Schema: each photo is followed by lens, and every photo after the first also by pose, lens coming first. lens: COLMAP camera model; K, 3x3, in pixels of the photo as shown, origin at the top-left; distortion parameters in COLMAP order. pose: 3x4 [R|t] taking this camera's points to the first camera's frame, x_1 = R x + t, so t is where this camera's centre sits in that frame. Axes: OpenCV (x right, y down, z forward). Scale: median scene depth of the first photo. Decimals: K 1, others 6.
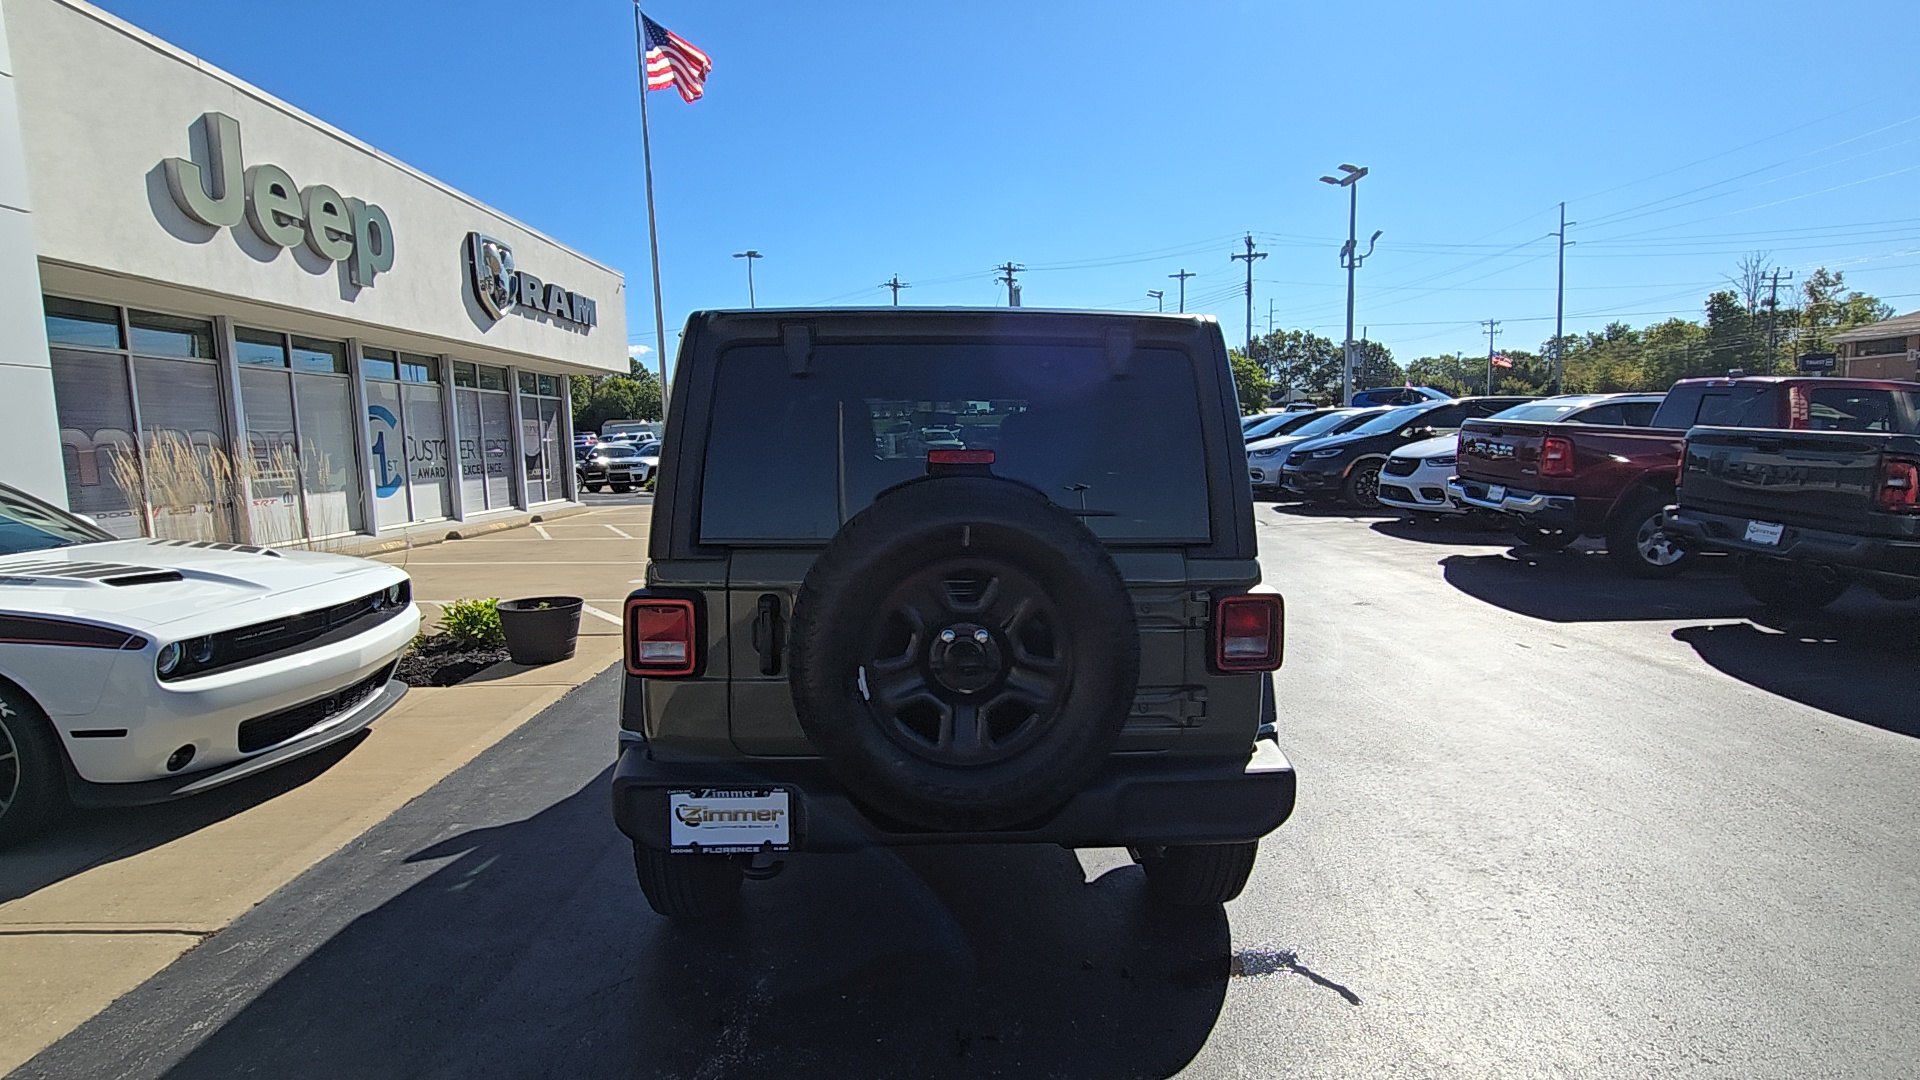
lens RADIAL K [[972.0, 0, 953.3], [0, 972.0, 538.2], [0, 0, 1]] dist [0.001635, 0.000157]
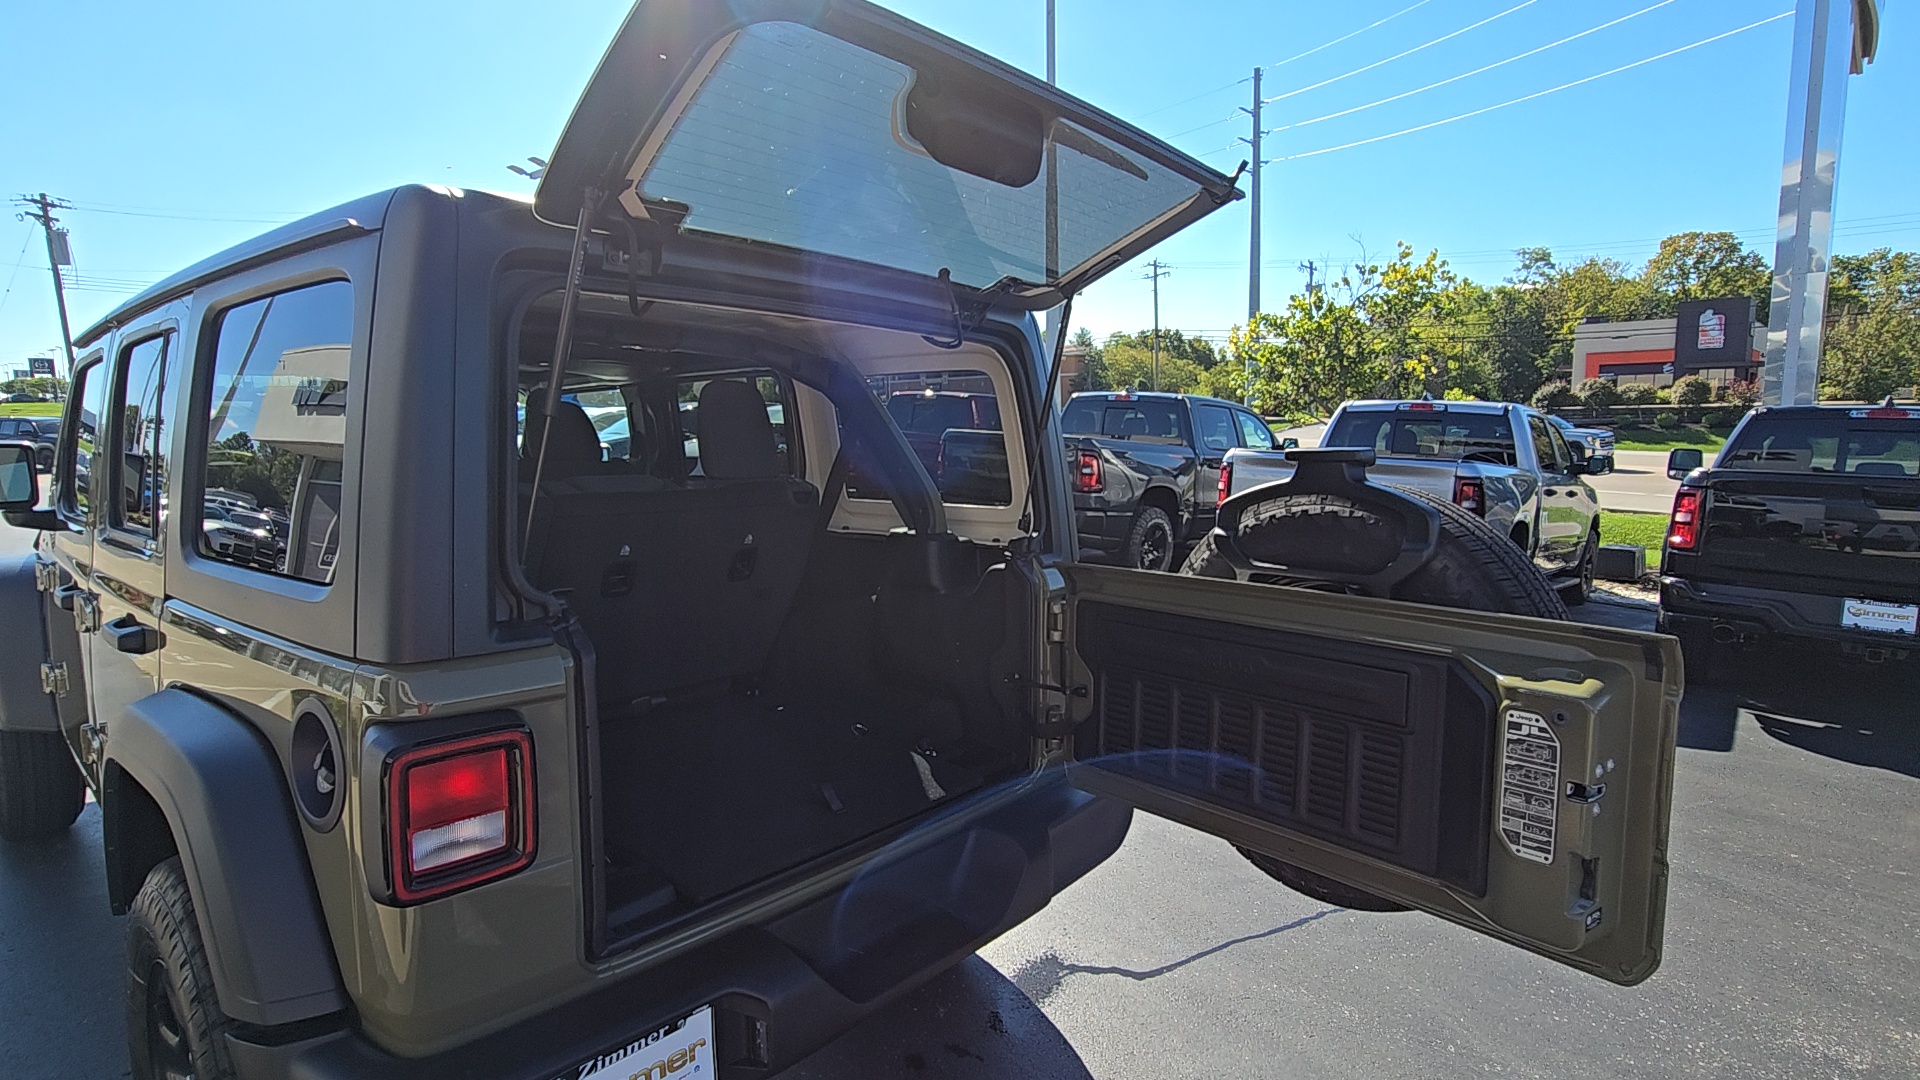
lens RADIAL K [[967.0, 0, 951.1], [0, 967.0, 546.8], [0, 0, 1]] dist [0.000552, -0.000488]
pose [[0.687148, -0.076257, 0.722504, -0.039332], [0.069708, 0.996808, 0.038911, -0.003329], [-0.723165, 0.023627, 0.690271, 0.037400]]
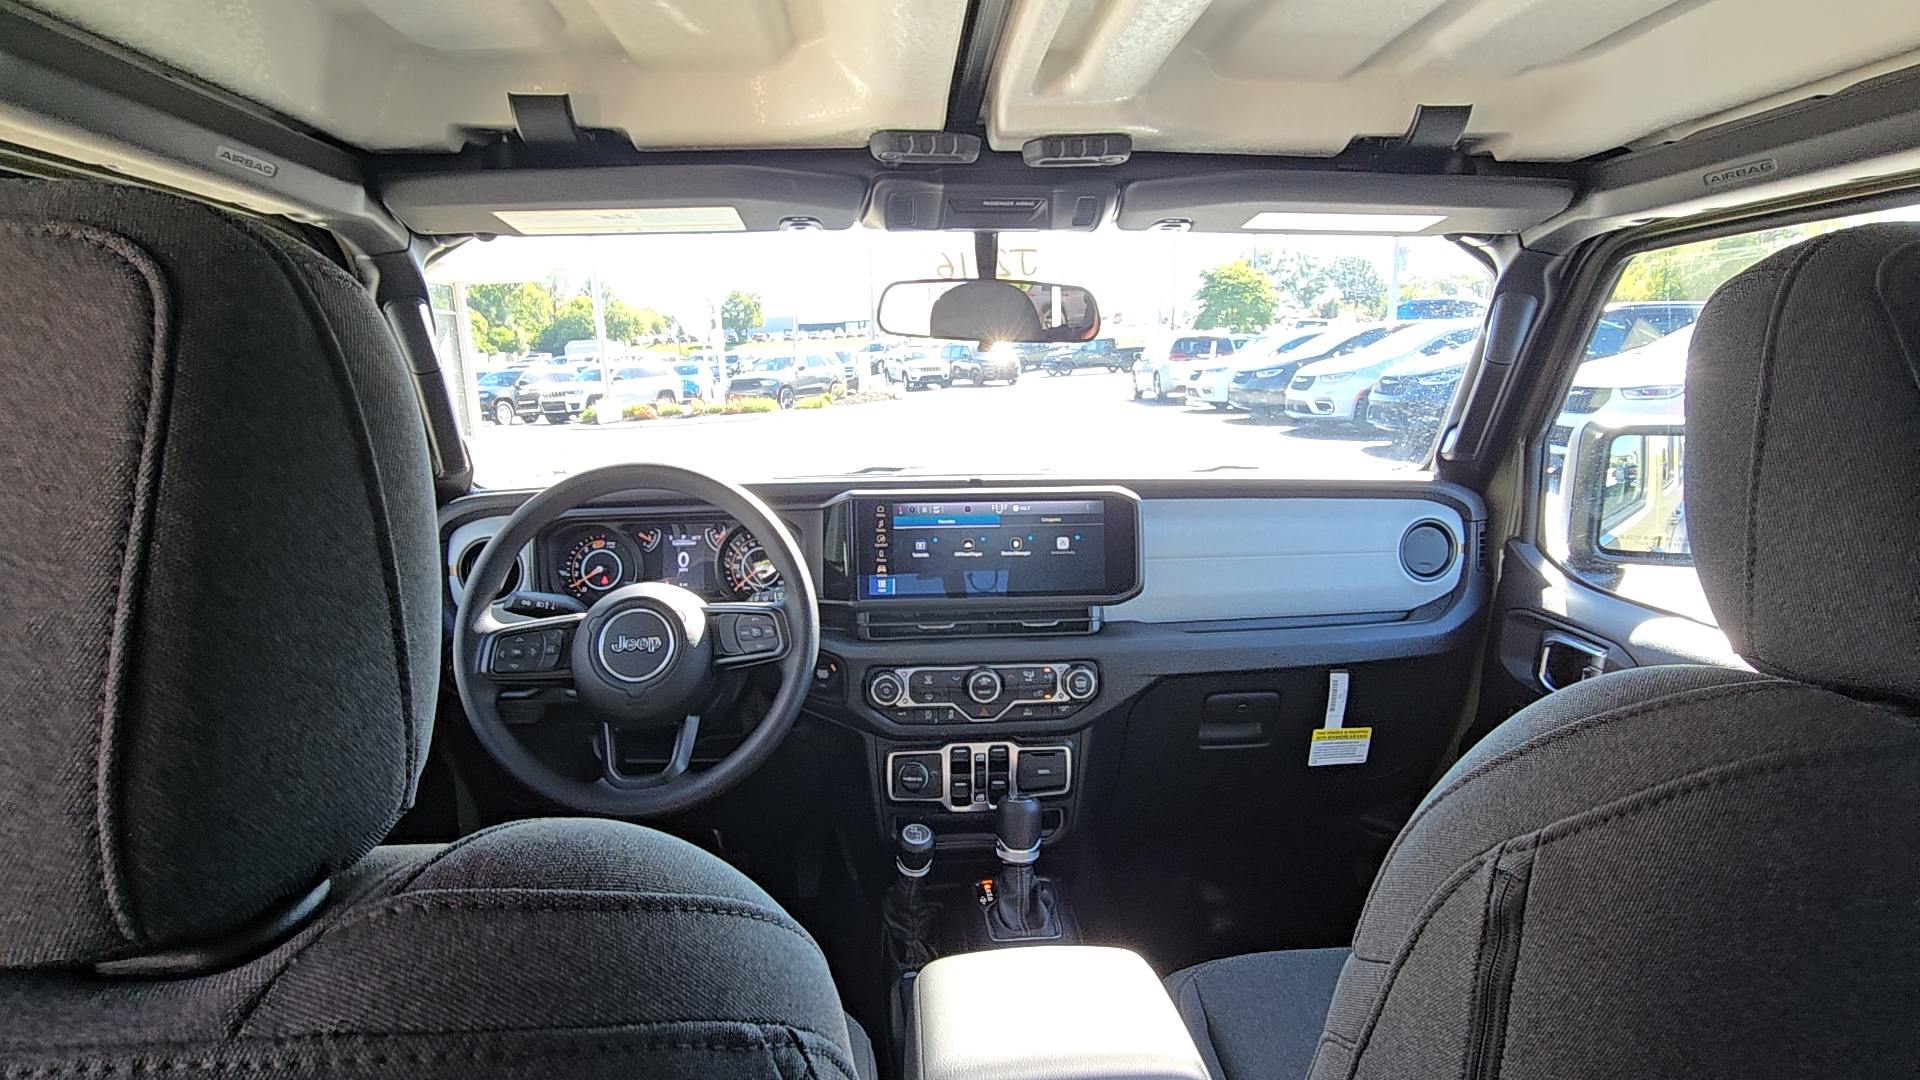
lens RADIAL K [[972.0, 0, 953.3], [0, 972.0, 538.2], [0, 0, 1]] dist [0.001635, 0.000157]
pose [[0.999735, -0.009206, 0.021093, -0.005513], [0.007464, 0.996668, 0.081228, -0.014776], [-0.021770, -0.081049, 0.996472, 0.129715]]
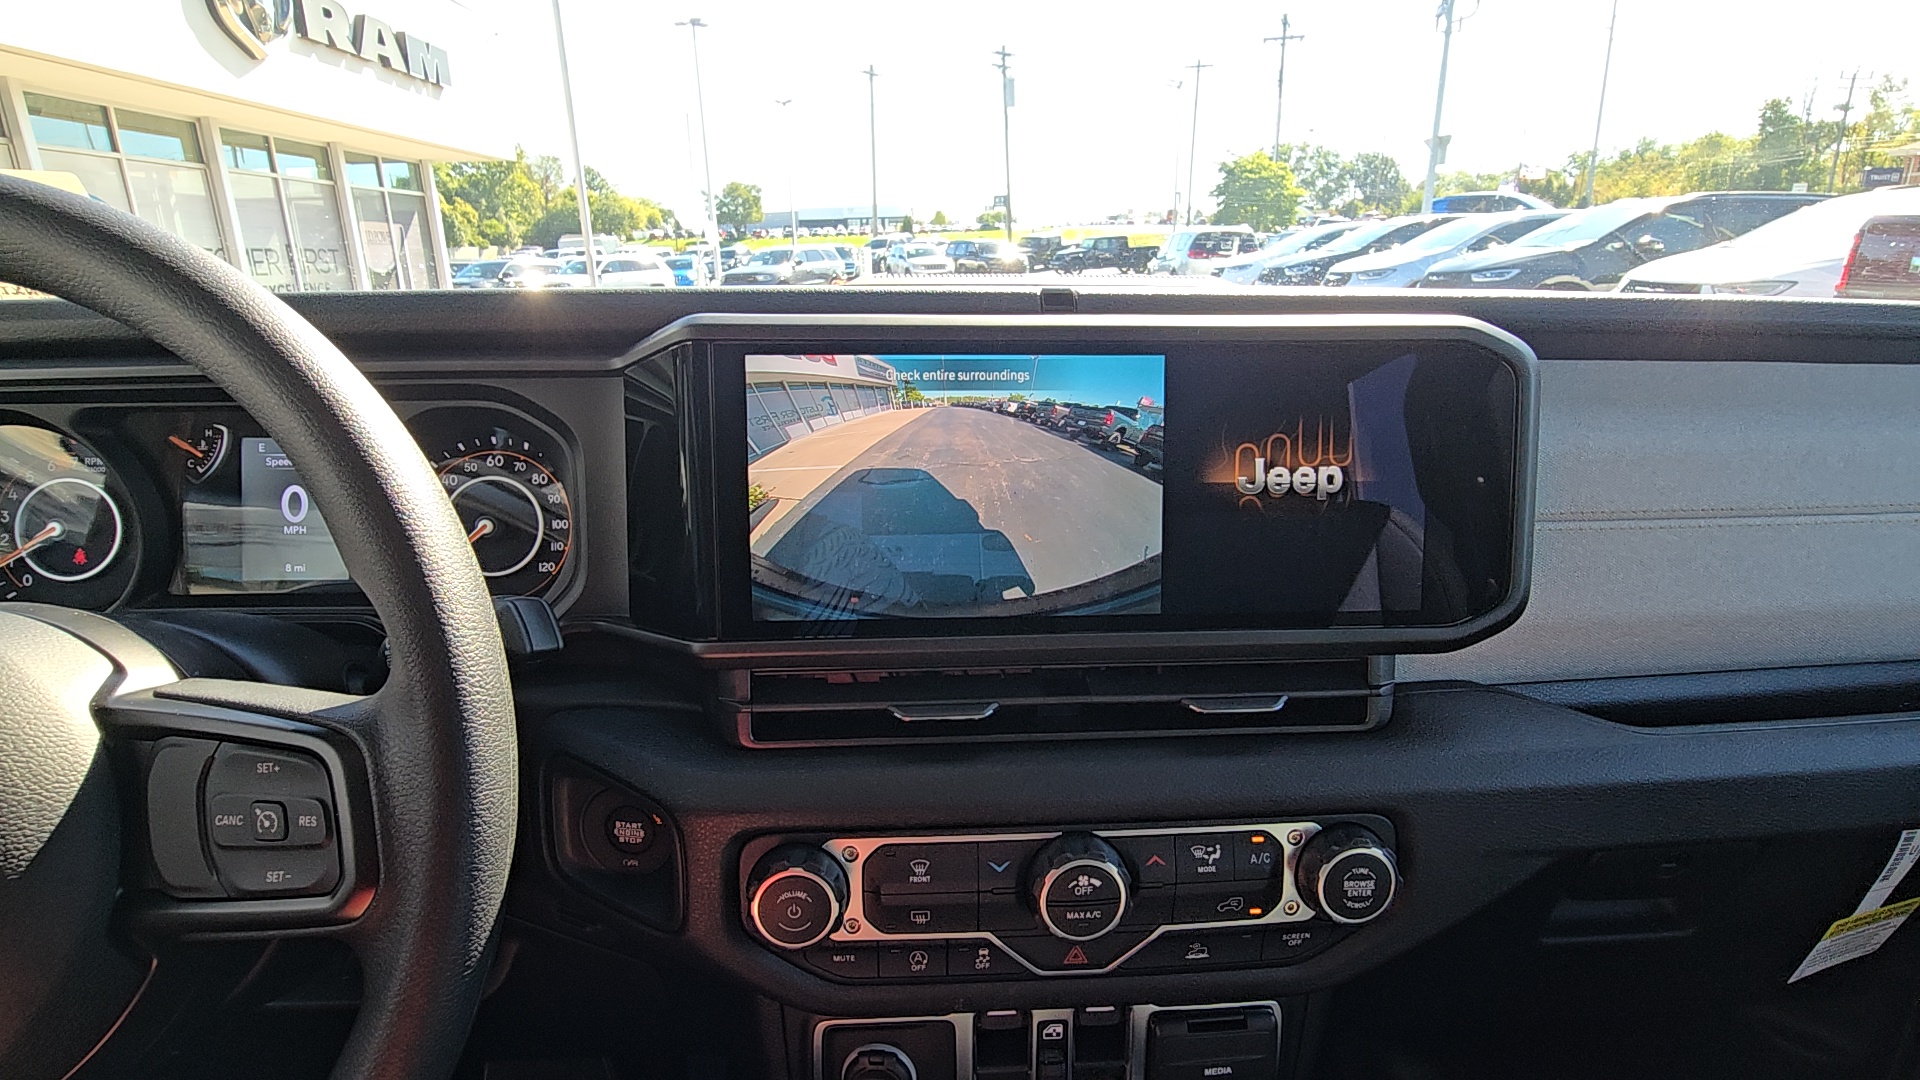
lens RADIAL K [[973.3, 0, 952.6], [0, 973.3, 542.6], [0, 0, 1]] dist [-0.000264, -0.001606]
pose [[0.999836, 0.001499, 0.018045, -0.005532], [-0.004745, 0.983433, 0.181208, -0.012814], [-0.017474, -0.181264, 0.983279, 0.156660]]
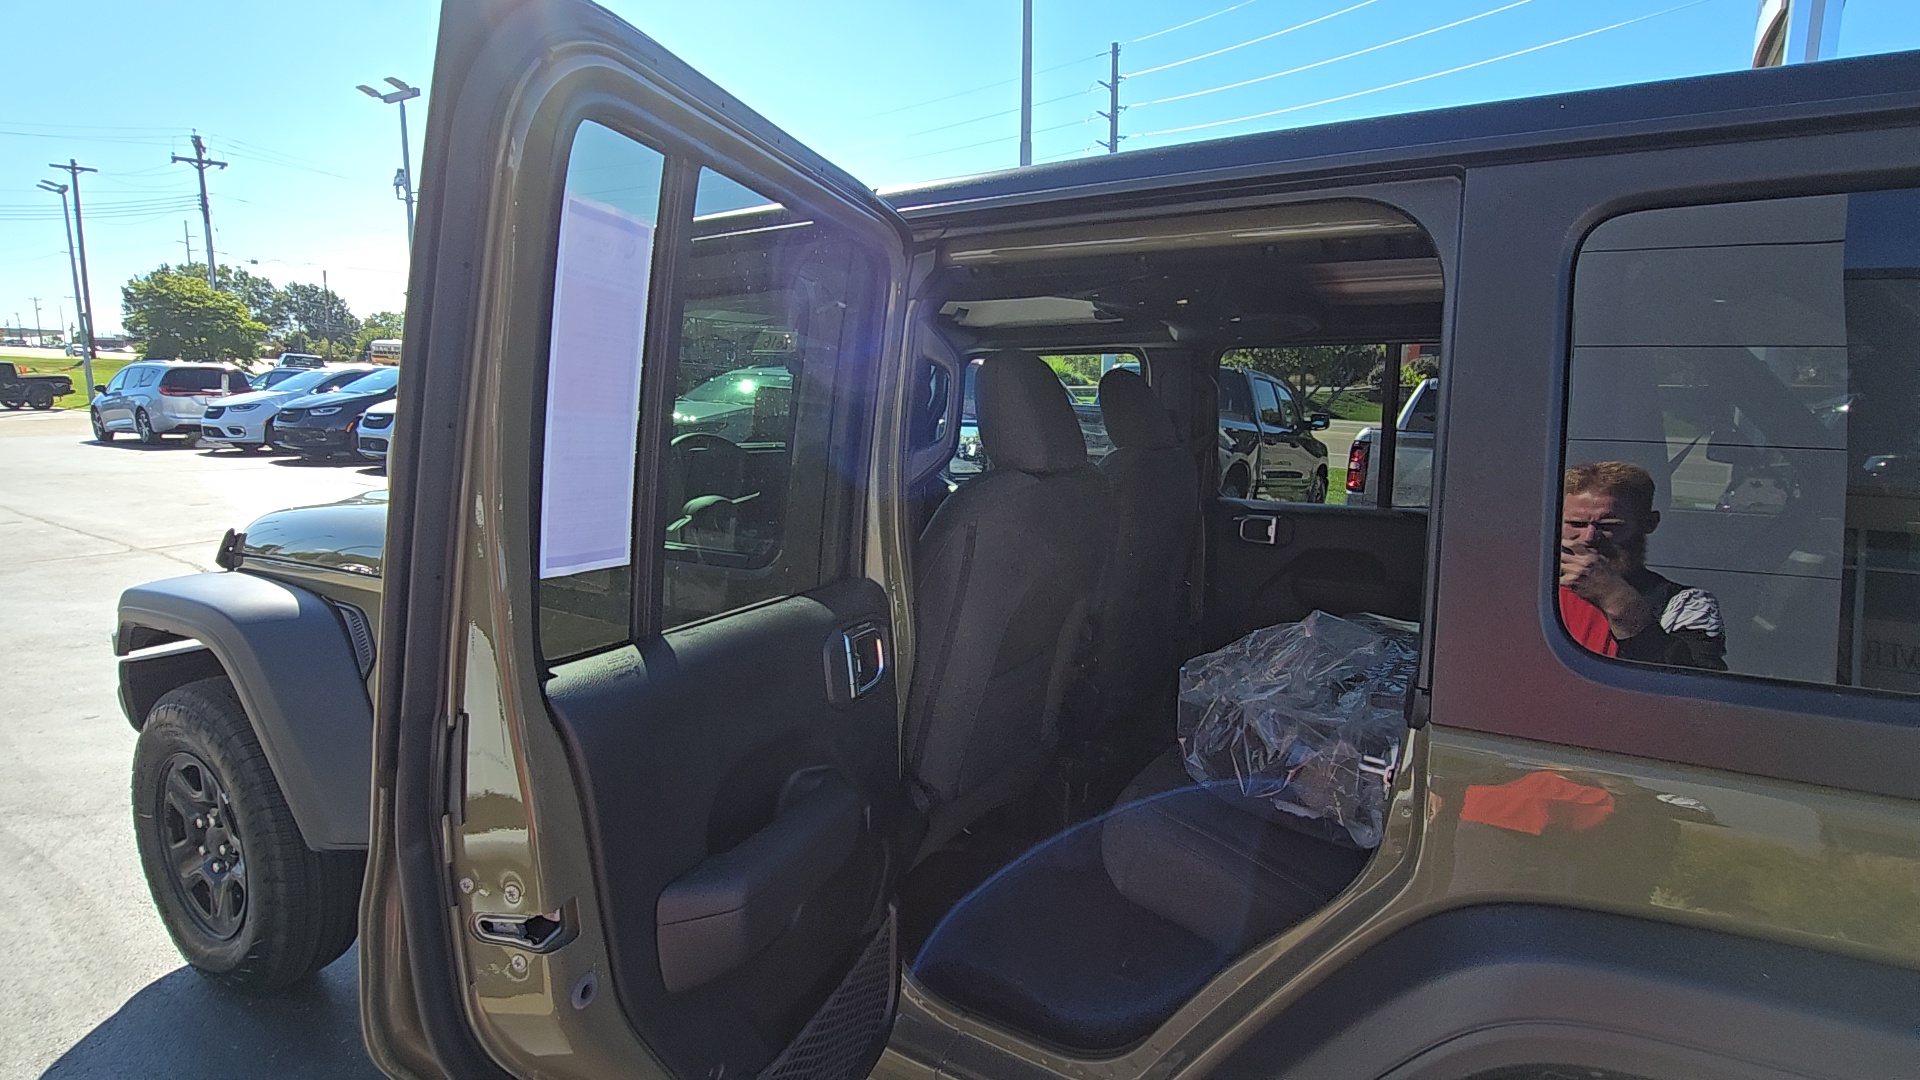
lens RADIAL K [[963.9, 0, 948.8], [0, 963.9, 547.4], [0, 0, 1]] dist [0.000111, -0.000046]
pose [[0.558684, -0.106736, 0.822483, -0.066081], [0.064103, 0.994275, 0.085487, -0.011577], [-0.826899, 0.004964, 0.562328, 0.111707]]
